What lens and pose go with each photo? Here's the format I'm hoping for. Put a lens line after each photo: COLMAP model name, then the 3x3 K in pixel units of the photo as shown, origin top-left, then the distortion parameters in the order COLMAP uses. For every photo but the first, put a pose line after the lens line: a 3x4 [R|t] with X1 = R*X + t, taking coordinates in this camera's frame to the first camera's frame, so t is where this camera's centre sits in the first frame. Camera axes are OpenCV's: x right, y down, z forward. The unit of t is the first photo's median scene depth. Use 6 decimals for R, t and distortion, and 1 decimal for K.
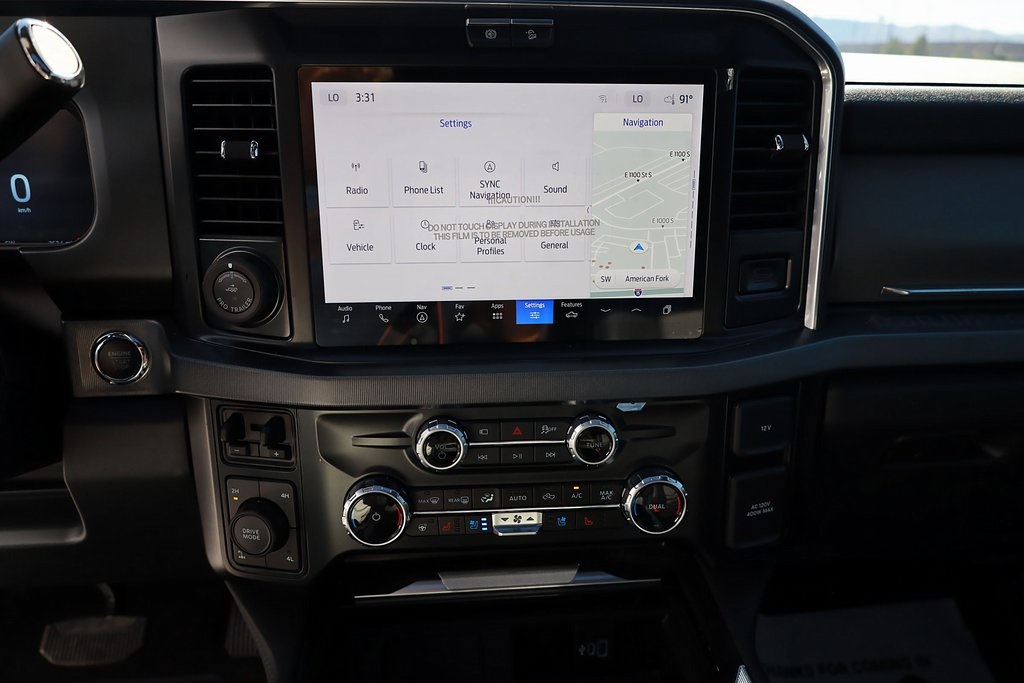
lens RADIAL K [[687.4, 0, 509.3], [0, 687.4, 337.6], [0, 0, 1]] dist [-0.003579, 0.001450]
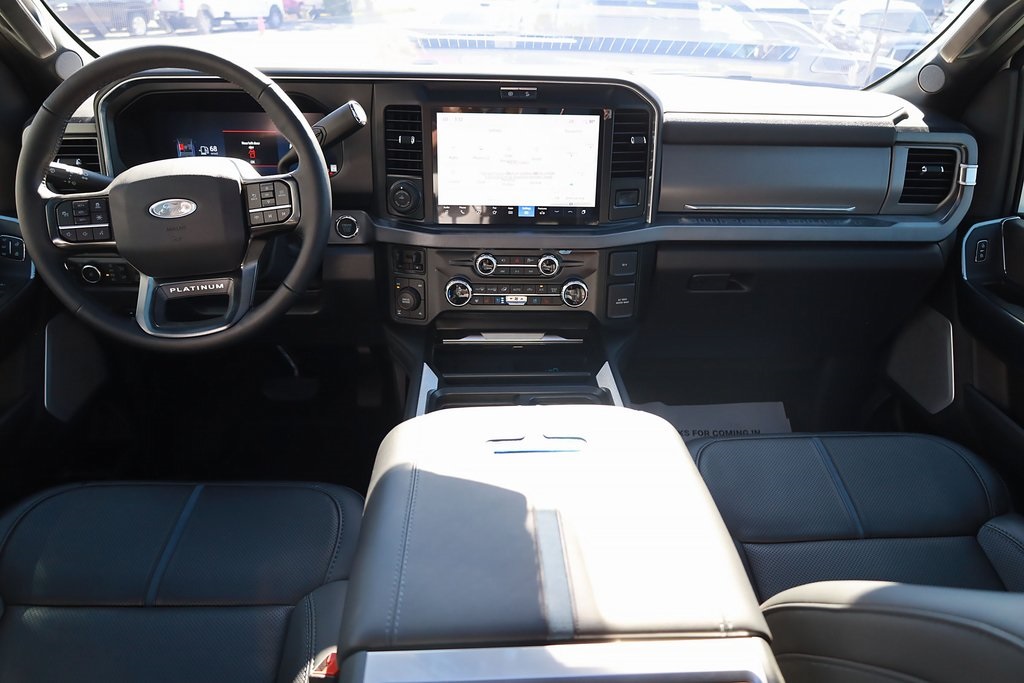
lens RADIAL K [[691.2, 0, 514.1], [0, 691.2, 345.0], [0, 0, 1]] dist [-0.016152, -0.002881]
pose [[0.999266, 0.031392, -0.021975, 0.062315], [-0.028693, 0.993078, 0.113902, 0.151884], [0.025398, -0.113188, 0.993249, -1.423902]]
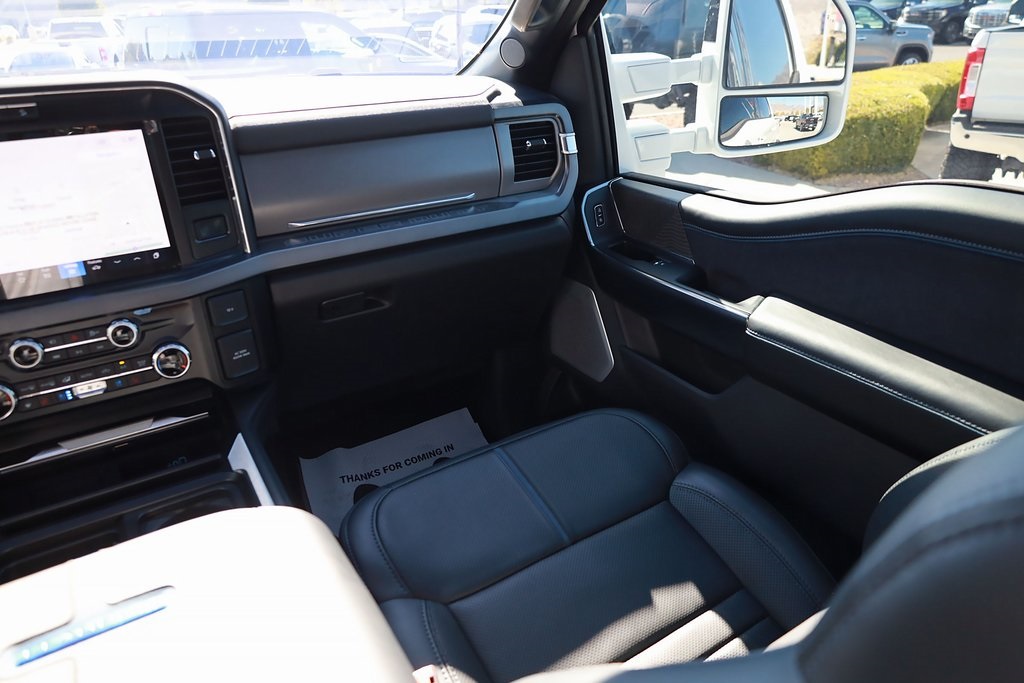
lens RADIAL K [[691.2, 0, 514.1], [0, 691.2, 345.0], [0, 0, 1]] dist [-0.016152, -0.002881]
pose [[0.892483, -0.217423, 0.395223, 0.314114], [0.185174, 0.975533, 0.118511, 0.152187], [-0.411320, -0.032584, 0.910908, -1.057169]]
